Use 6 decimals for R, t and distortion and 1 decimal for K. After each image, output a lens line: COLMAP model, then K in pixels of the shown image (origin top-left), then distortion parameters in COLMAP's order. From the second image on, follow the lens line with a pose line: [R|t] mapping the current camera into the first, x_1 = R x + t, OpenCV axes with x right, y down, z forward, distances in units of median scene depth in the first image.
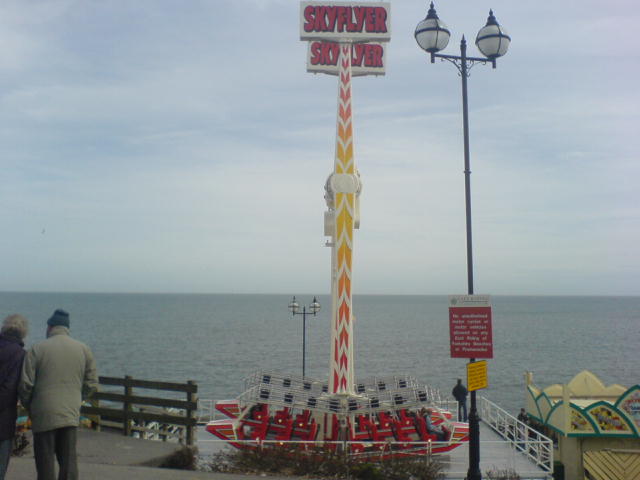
lens RADIAL K [[595.4, 0, 320.0], [0, 595.4, 240.0], [0, 0, 1]] dist [-0.068440, -0.005557]
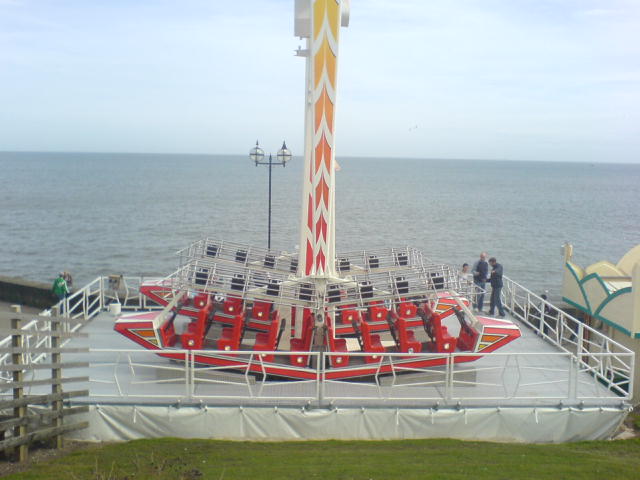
lens RADIAL K [[595.4, 0, 320.0], [0, 595.4, 240.0], [0, 0, 1]] dist [-0.068440, -0.005557]
pose [[0.999239, 0.007469, 0.038272, 0.012910], [-0.016080, 0.973071, 0.229945, 0.062915], [-0.035524, -0.230386, 0.972451, 0.345788]]
